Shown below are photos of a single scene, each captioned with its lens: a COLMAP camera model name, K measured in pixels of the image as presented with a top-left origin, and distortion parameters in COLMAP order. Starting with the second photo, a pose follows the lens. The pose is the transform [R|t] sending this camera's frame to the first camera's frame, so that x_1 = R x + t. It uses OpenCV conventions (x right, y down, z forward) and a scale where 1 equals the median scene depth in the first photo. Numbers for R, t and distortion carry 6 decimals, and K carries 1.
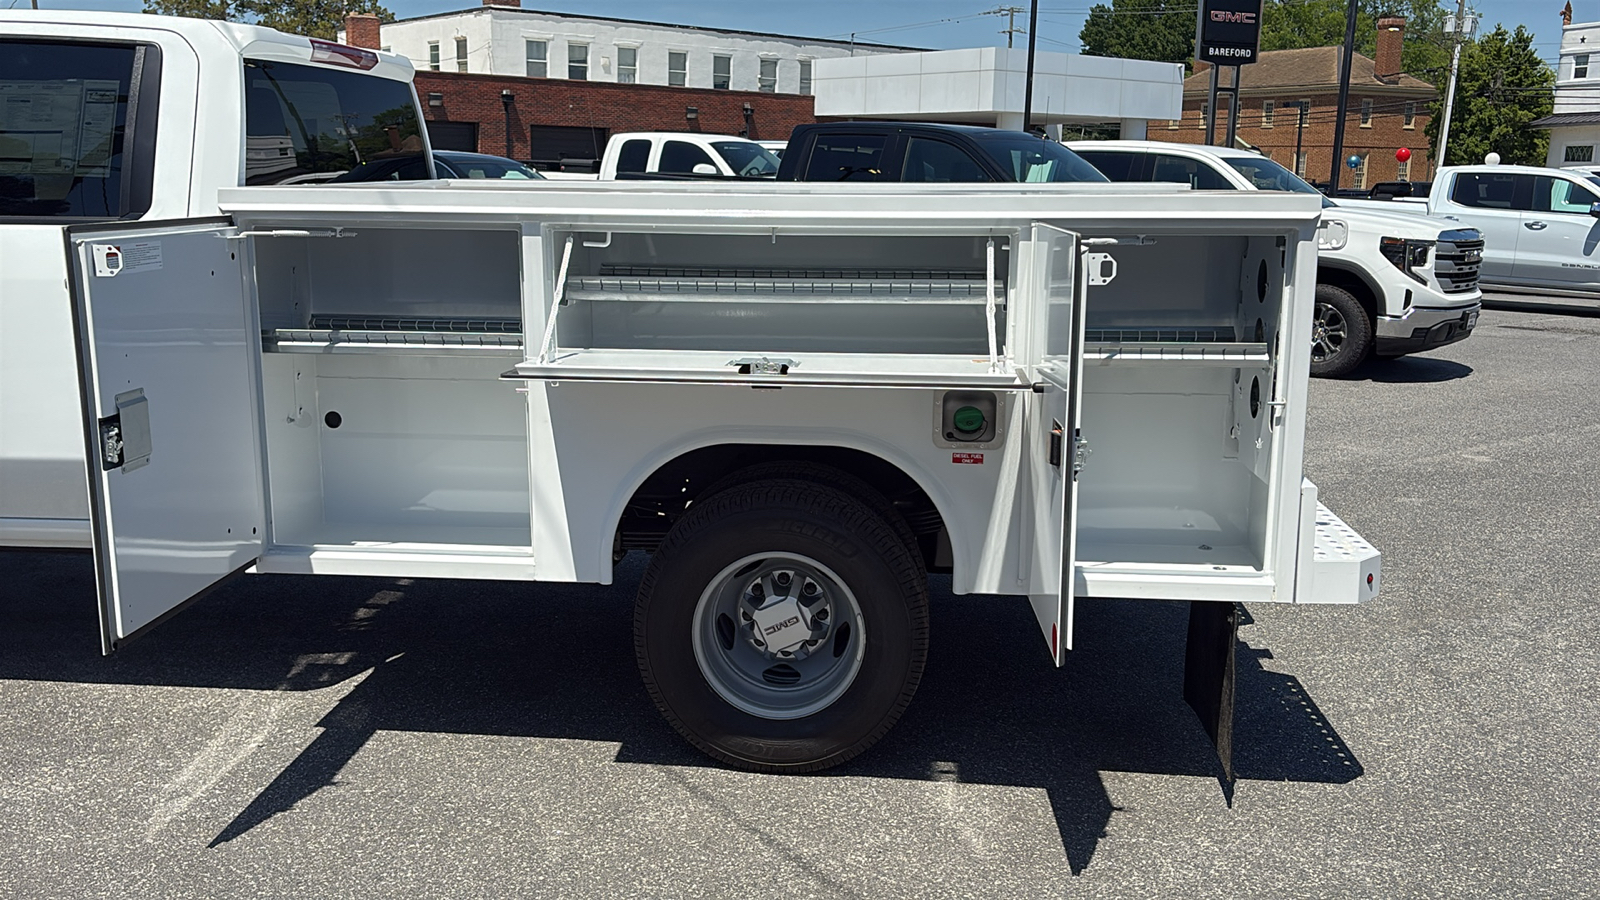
lens RADIAL K [[1475.6, 0, 789.0], [0, 1475.6, 481.2], [0, 0, 1]] dist [0.032264, 0.000000]
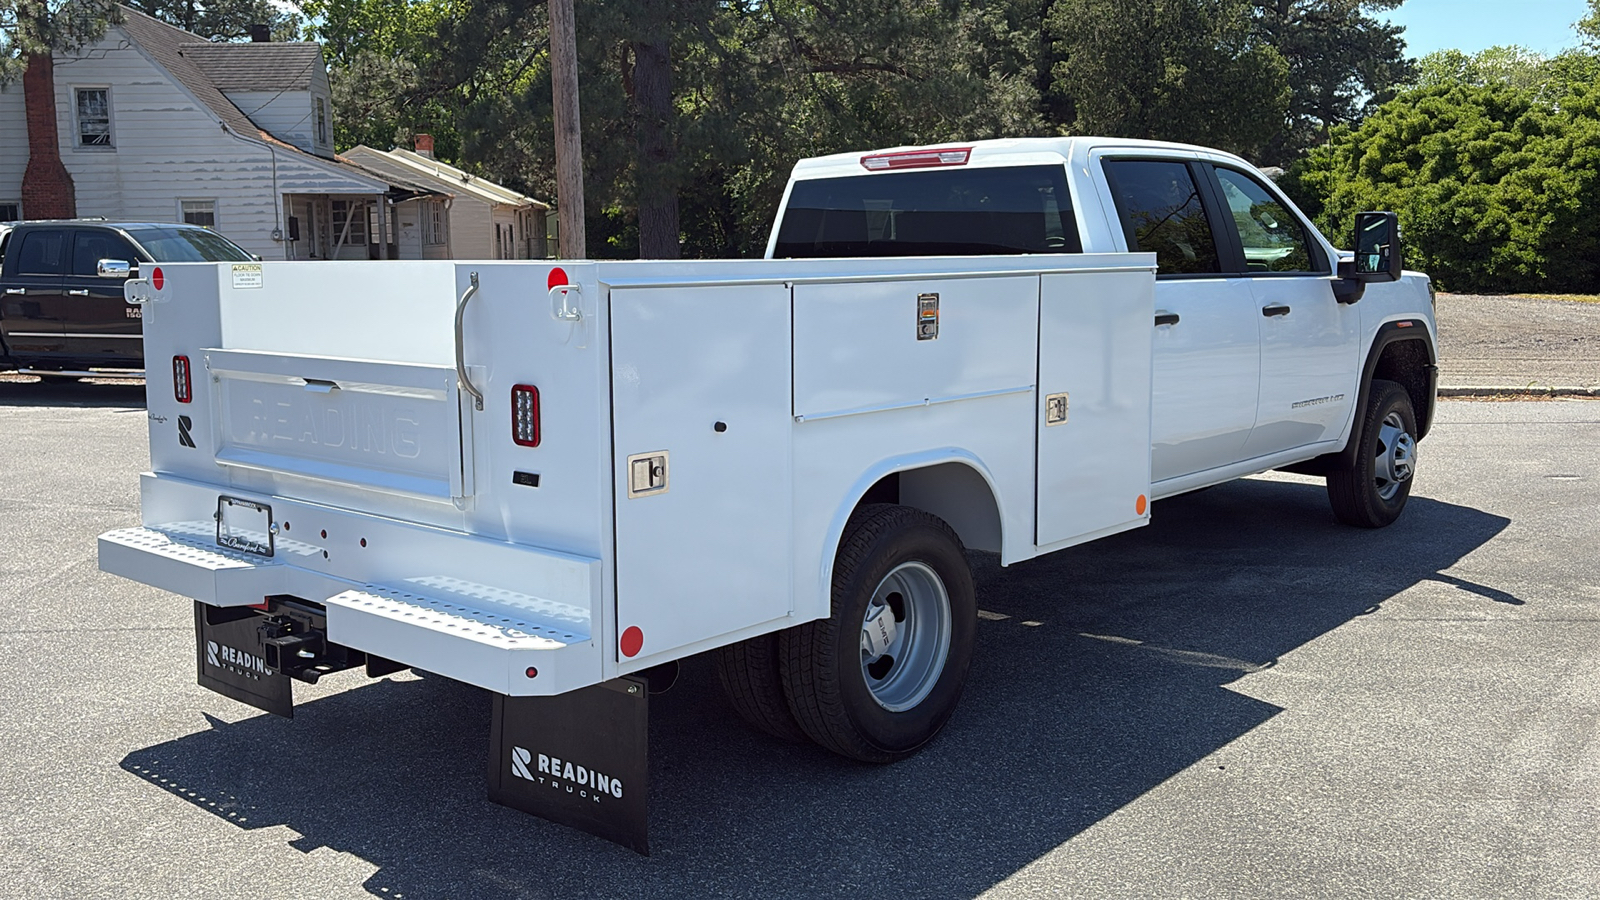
lens RADIAL K [[1475.6, 0, 747.4], [0, 1475.6, 428.2], [0, 0, 1]] dist [0.032264, 0.000000]
pose [[-0.611260, 0.093944, -0.785835, 0.071291], [-0.157571, 0.958606, 0.237164, -0.029577], [0.775586, 0.268793, -0.571154, 0.144421]]
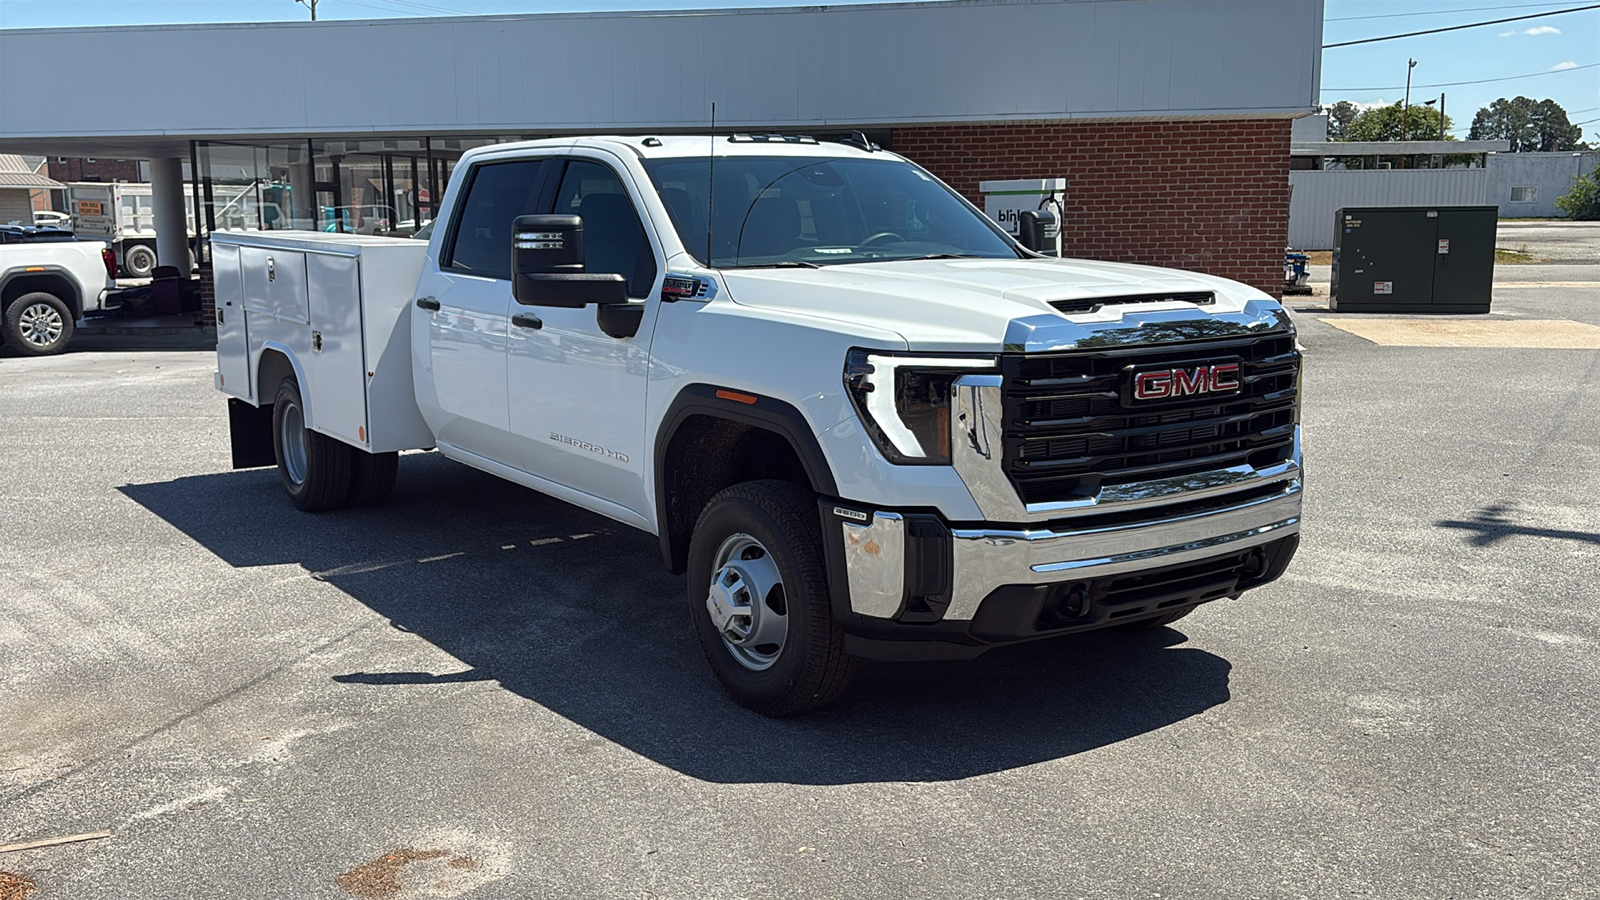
lens RADIAL K [[1475.6, 0, 766.4], [0, 1475.6, 471.8], [0, 0, 1]] dist [0.032264, 0.000000]
pose [[-0.636015, -0.148817, 0.757191, -0.141814], [0.157291, 0.935628, 0.316006, -0.038079], [-0.755477, 0.320084, -0.571666, 0.158853]]
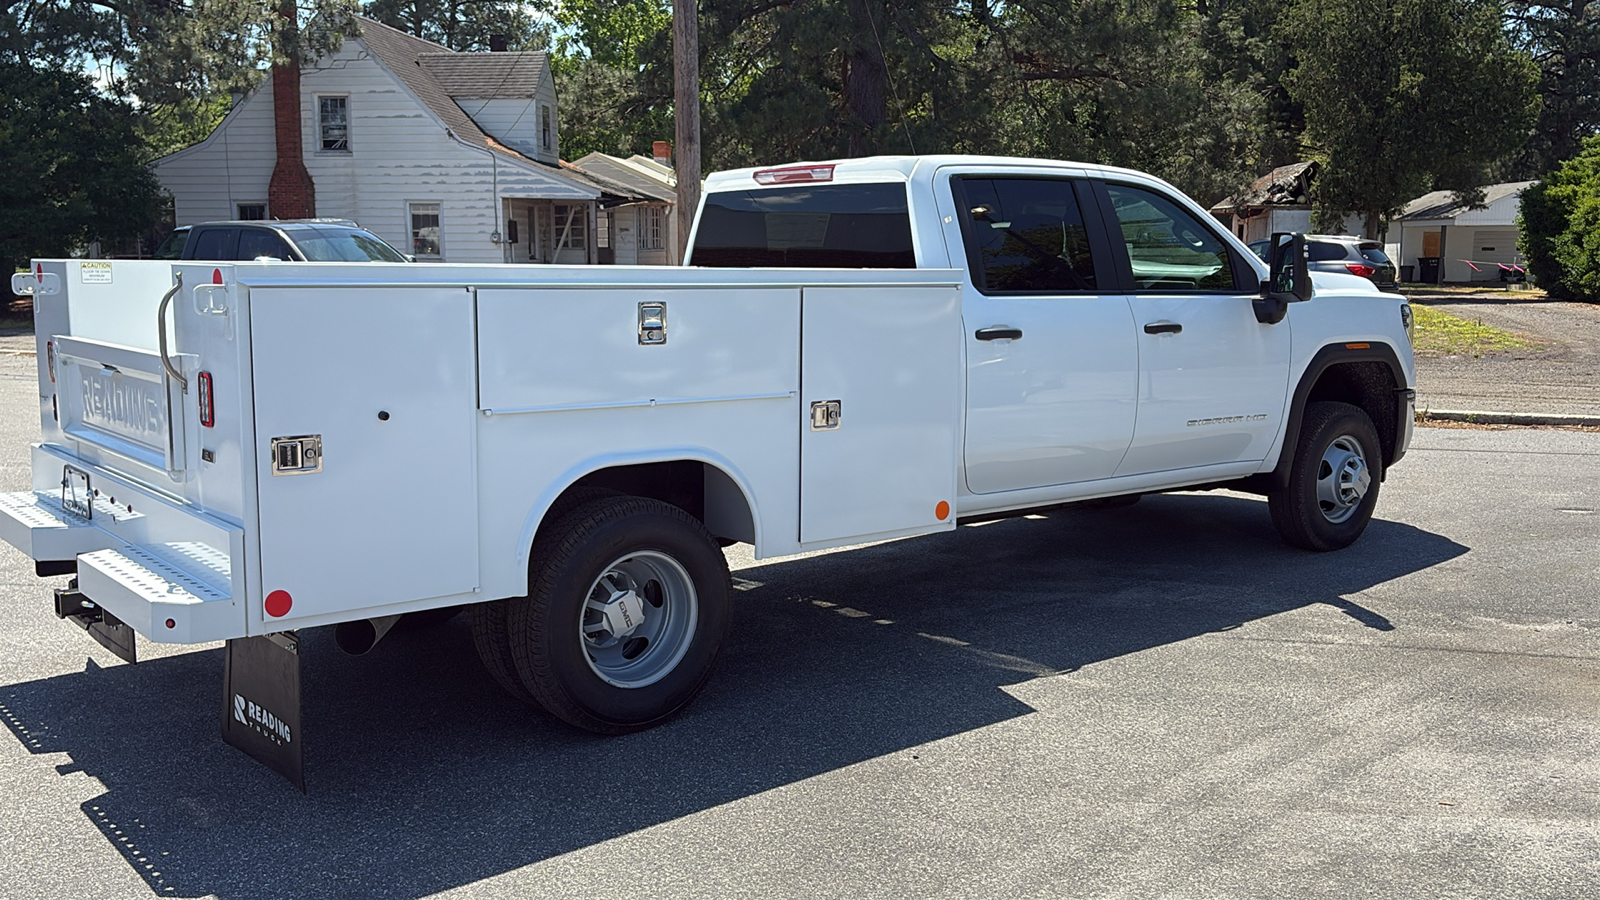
lens RADIAL K [[1475.6, 0, 789.3], [0, 1475.6, 447.0], [0, 0, 1]] dist [0.032264, 0.000000]
pose [[-0.722068, 0.075549, -0.687684, 0.056212], [-0.155295, 0.950953, 0.267531, -0.035270], [0.674167, 0.299969, -0.674920, 0.170023]]
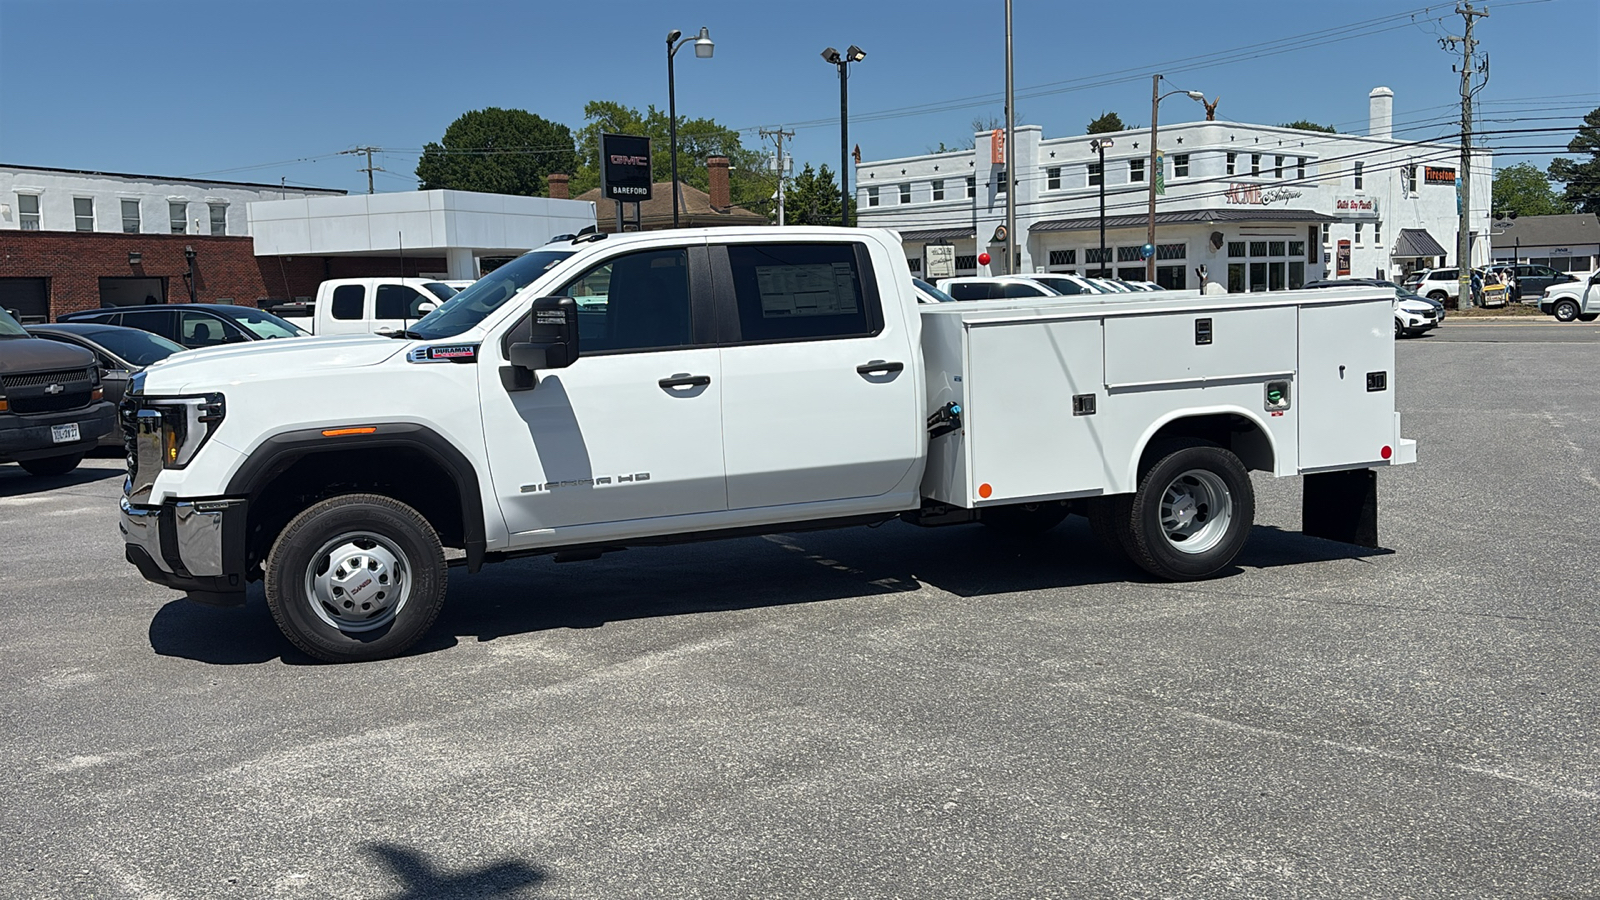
lens RADIAL K [[1475.6, 0, 748.3], [0, 1475.6, 443.0], [0, 0, 1]] dist [0.032264, 0.000000]
pose [[0.908263, -0.089883, 0.408631, -0.098833], [0.133657, 0.987810, -0.079799, 0.006492], [-0.396477, 0.127095, 0.909205, -0.045241]]
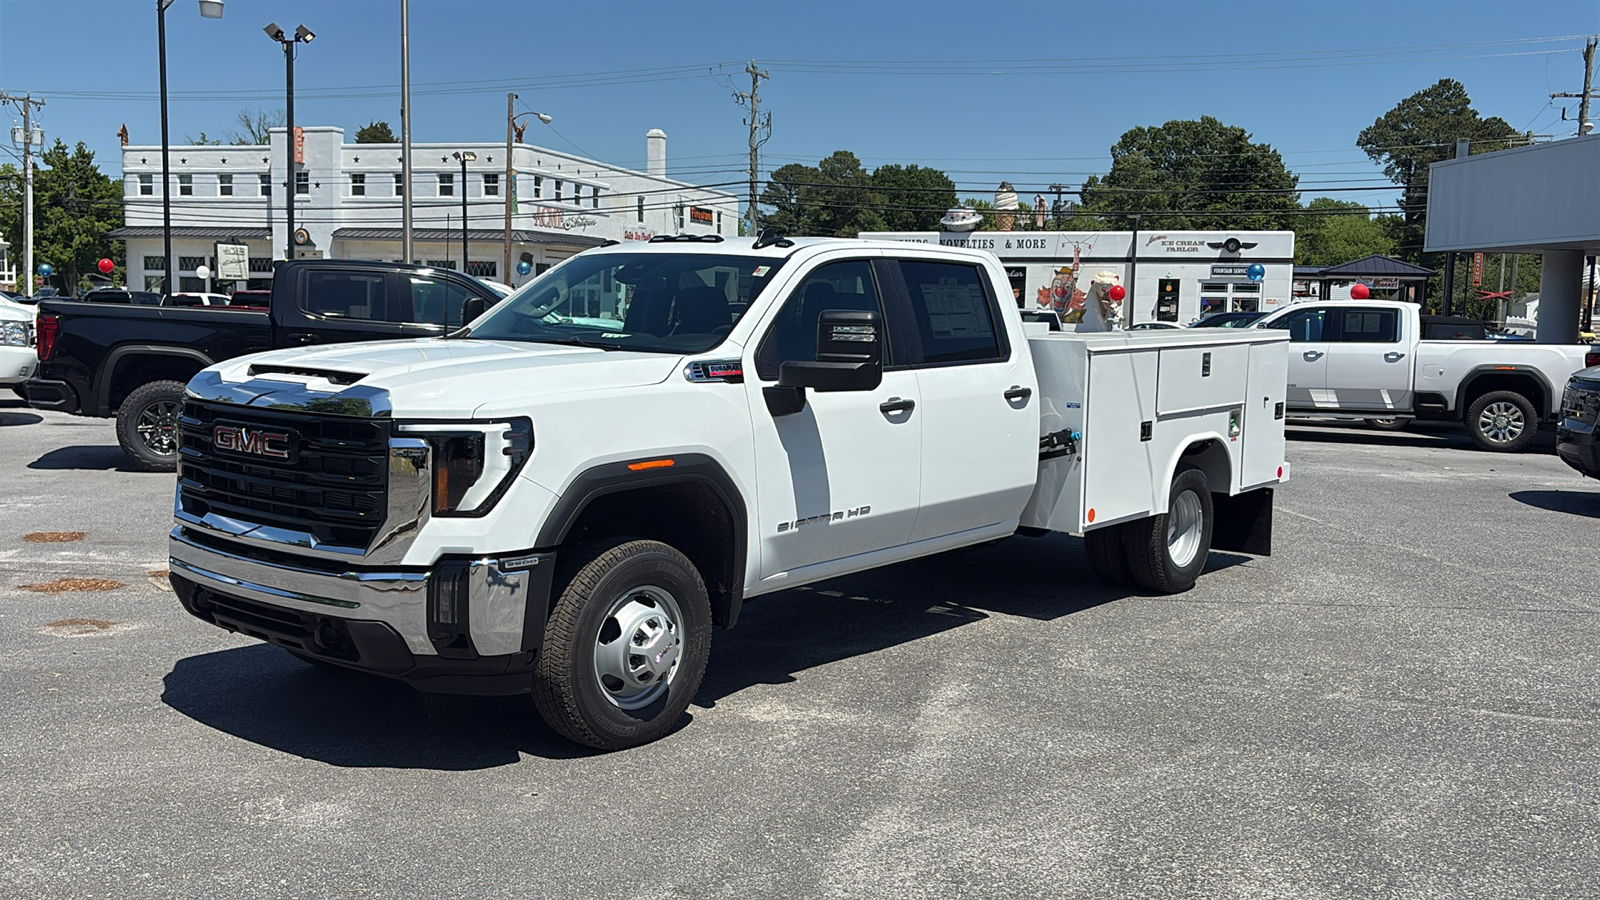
lens RADIAL K [[1475.6, 0, 801.6], [0, 1475.6, 458.4], [0, 0, 1]] dist [0.032264, 0.000000]
pose [[0.561749, -0.096138, 0.821703, -0.152799], [0.161914, 0.986793, 0.004762, -0.007395], [-0.811309, 0.130370, 0.569896, 0.012161]]
